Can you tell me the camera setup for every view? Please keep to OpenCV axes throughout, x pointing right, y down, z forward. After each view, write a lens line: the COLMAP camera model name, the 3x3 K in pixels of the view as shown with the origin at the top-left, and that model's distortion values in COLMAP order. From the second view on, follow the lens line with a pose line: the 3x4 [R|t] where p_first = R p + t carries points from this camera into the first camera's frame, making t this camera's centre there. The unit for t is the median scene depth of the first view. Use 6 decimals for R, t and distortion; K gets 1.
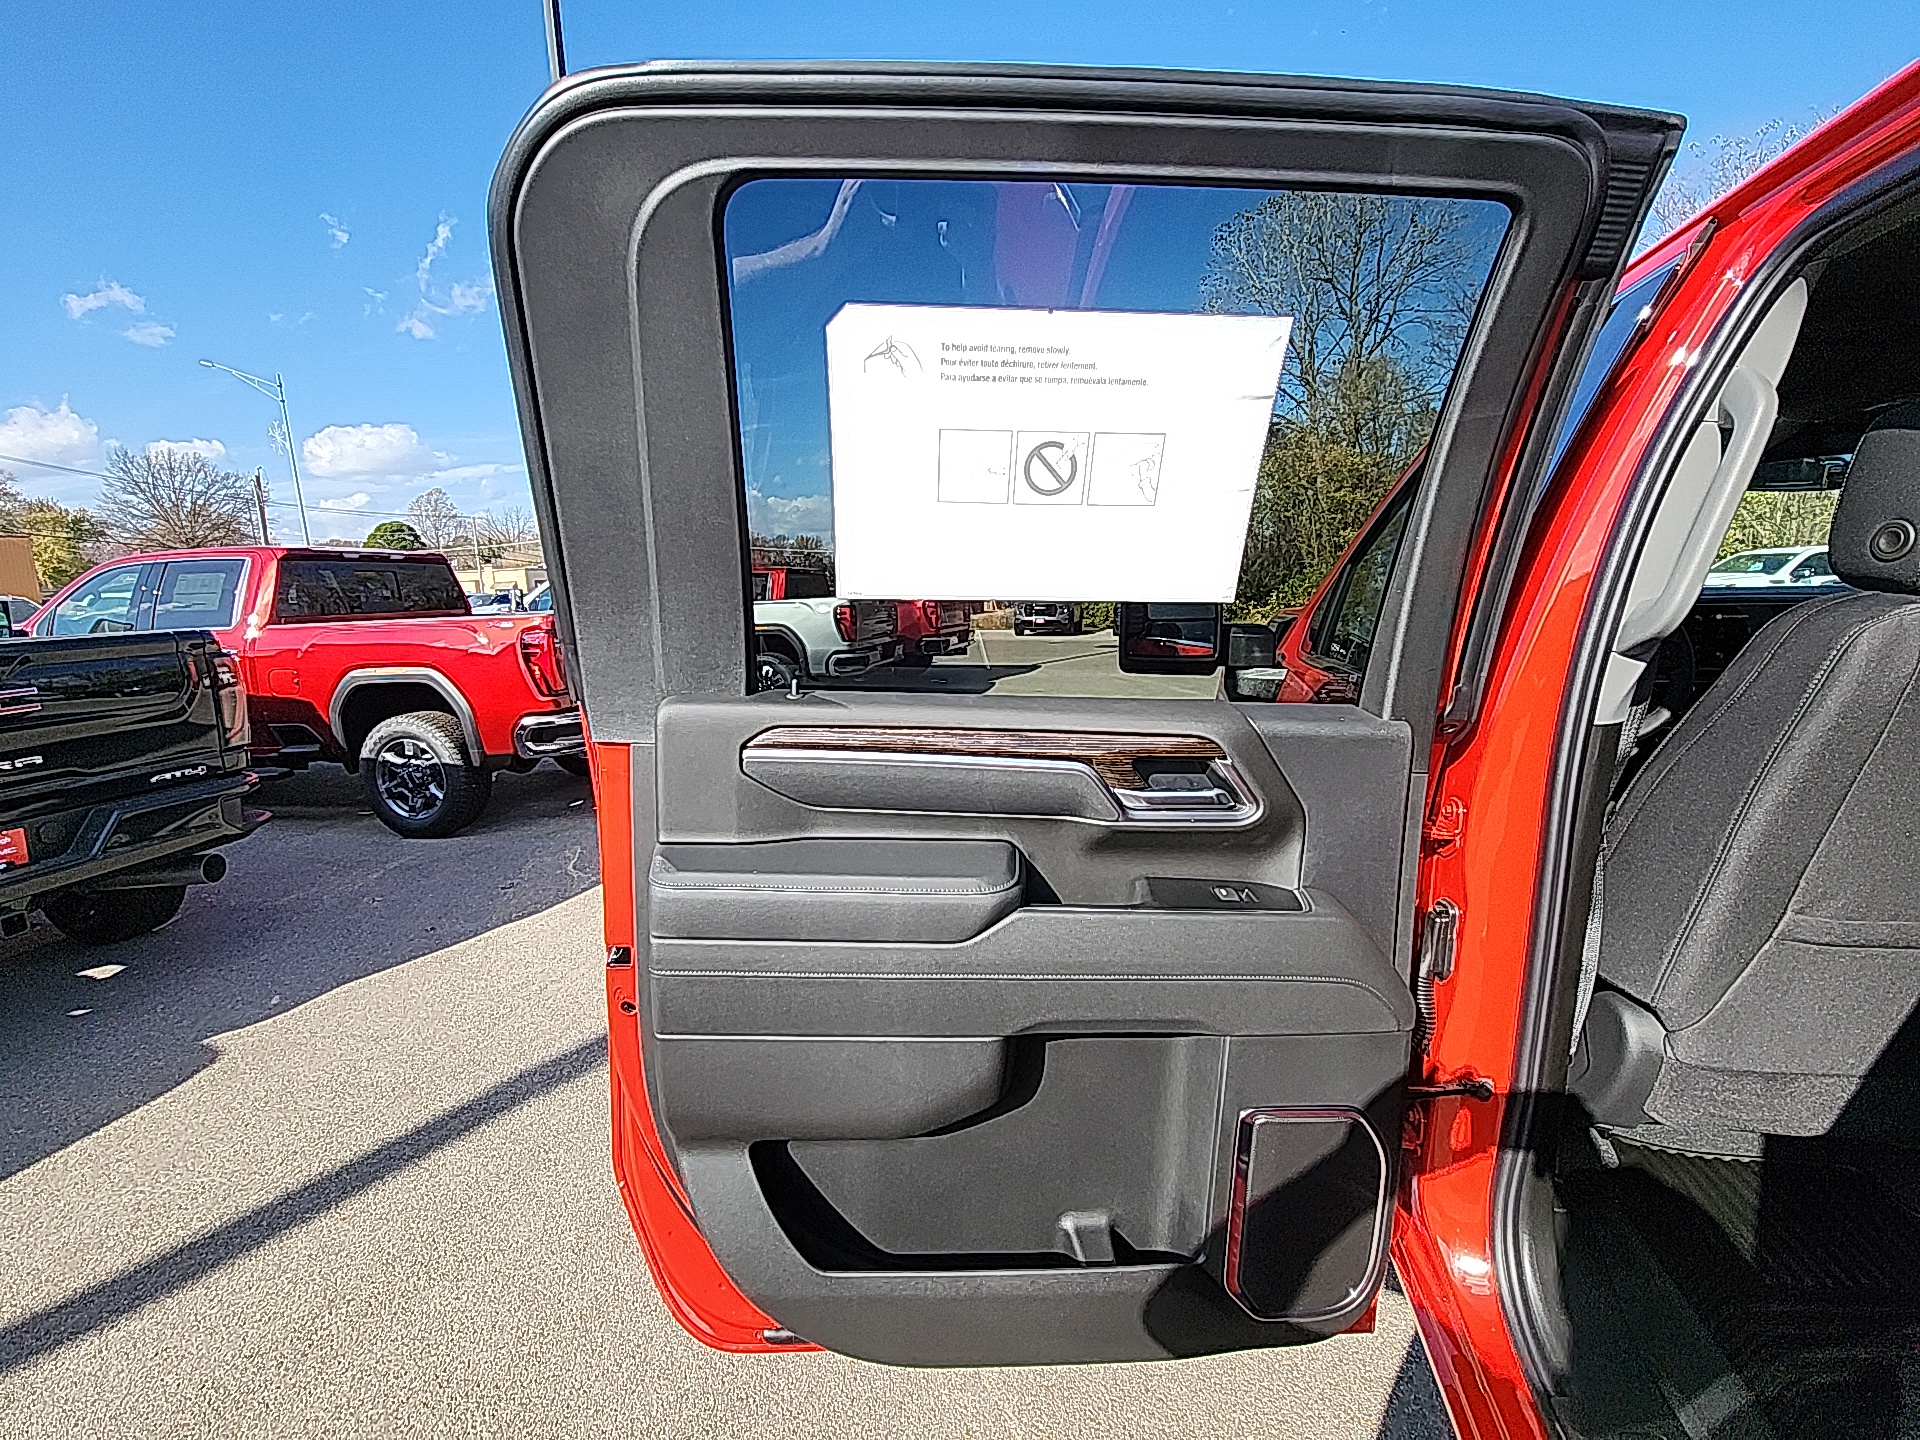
lens RADIAL K [[783.3, 0, 960.1], [0, 783.3, 693.0], [0, 0, 1]] dist [0.008118, -0.006170]
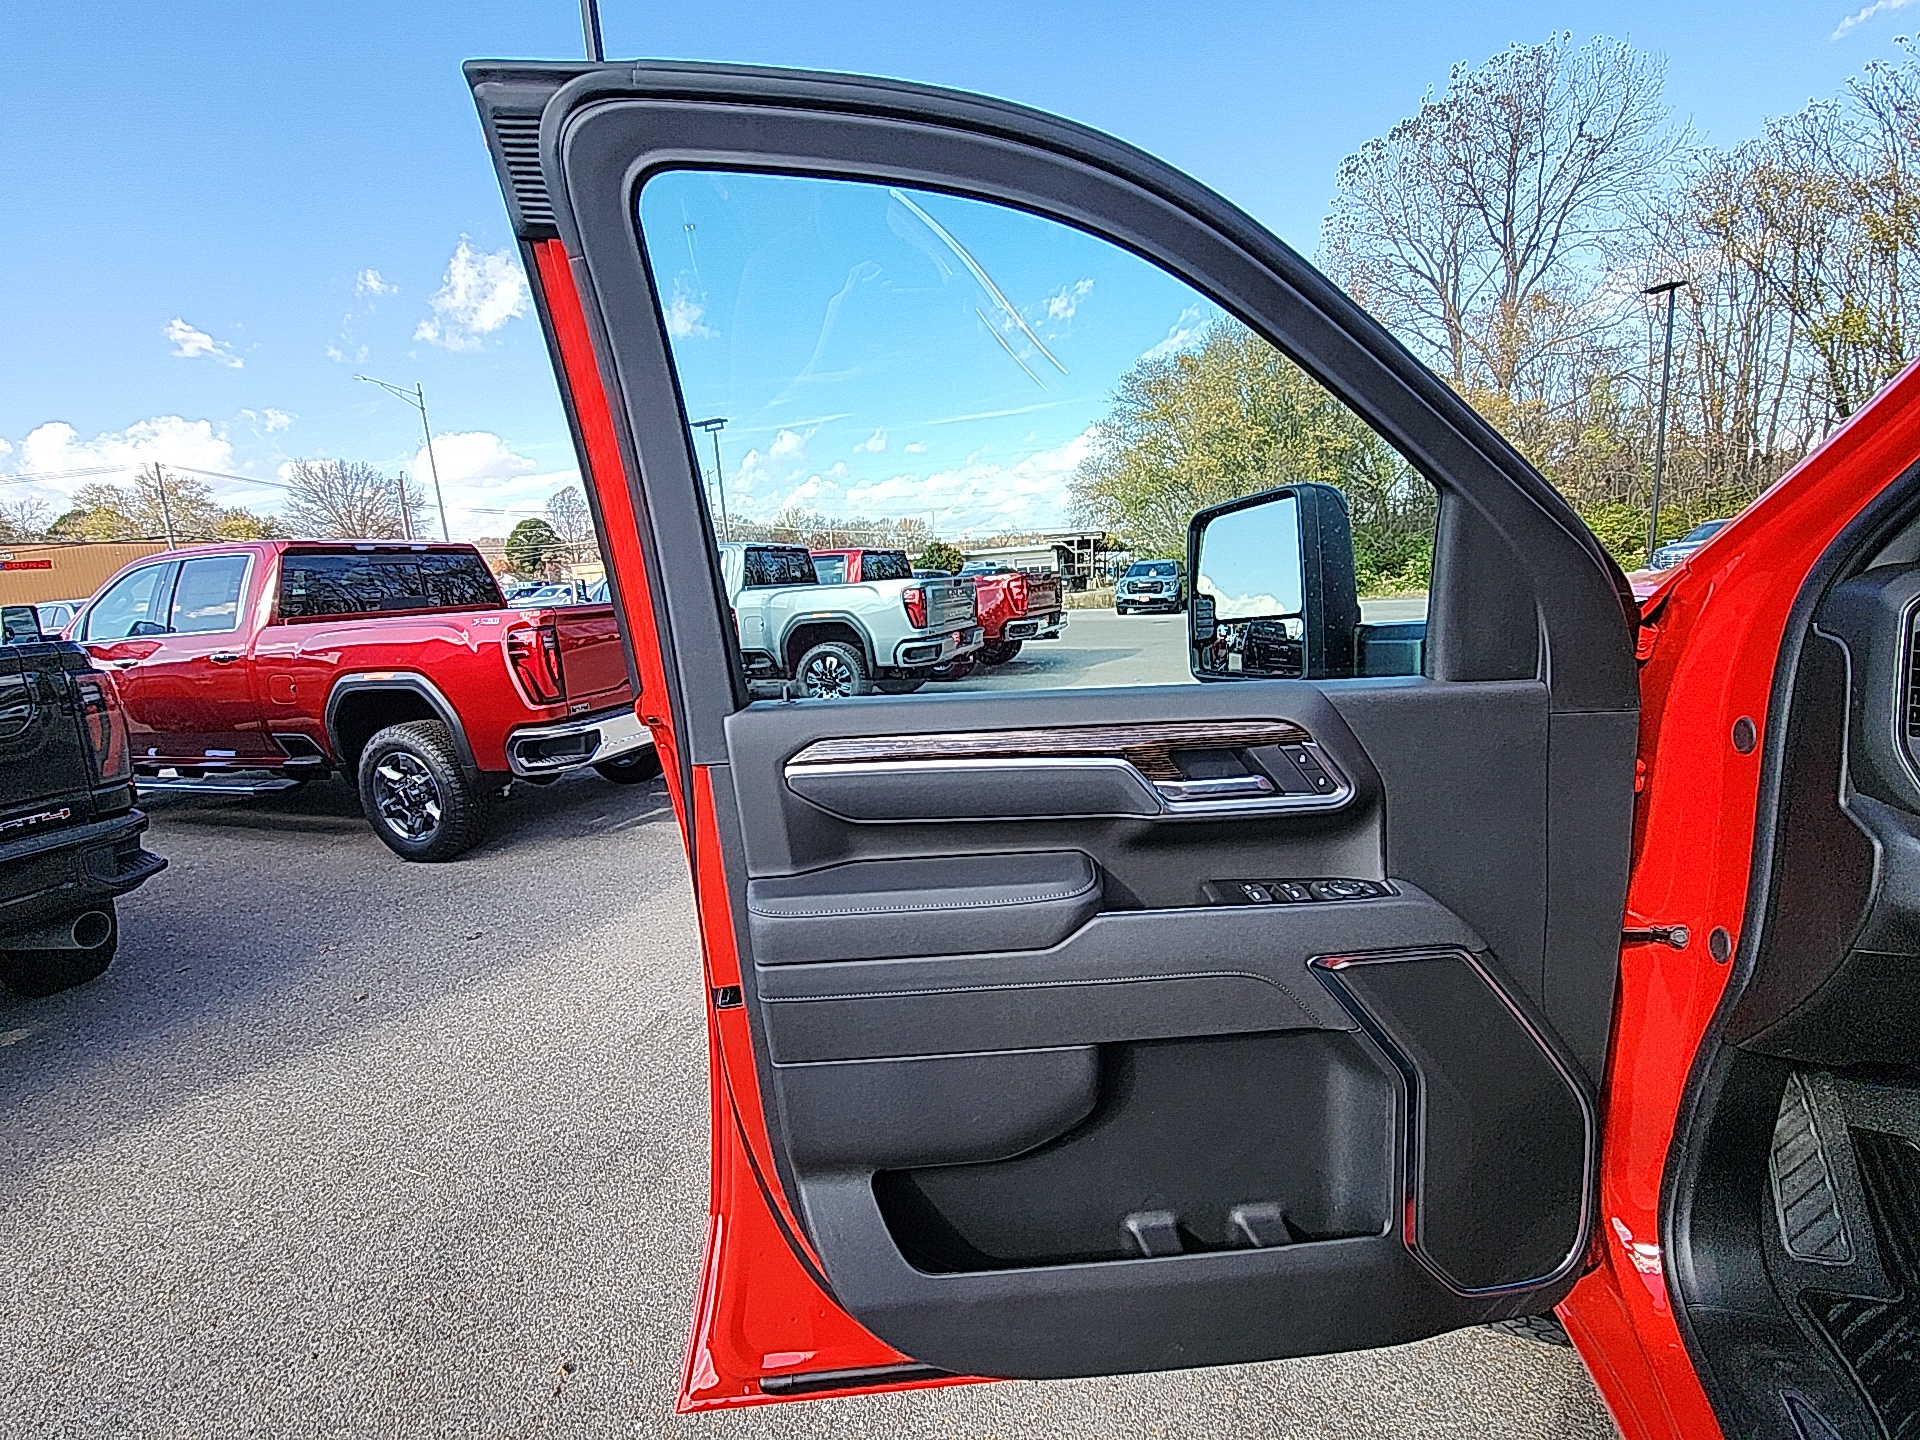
lens RADIAL K [[783.3, 0, 960.4], [0, 783.3, 701.7], [0, 0, 1]] dist [0.008118, -0.006170]
pose [[0.991021, -0.005059, -0.133608, 0.039621], [0.009890, 0.999320, 0.035522, -0.021749], [0.133337, -0.036524, 0.990397, 0.188307]]
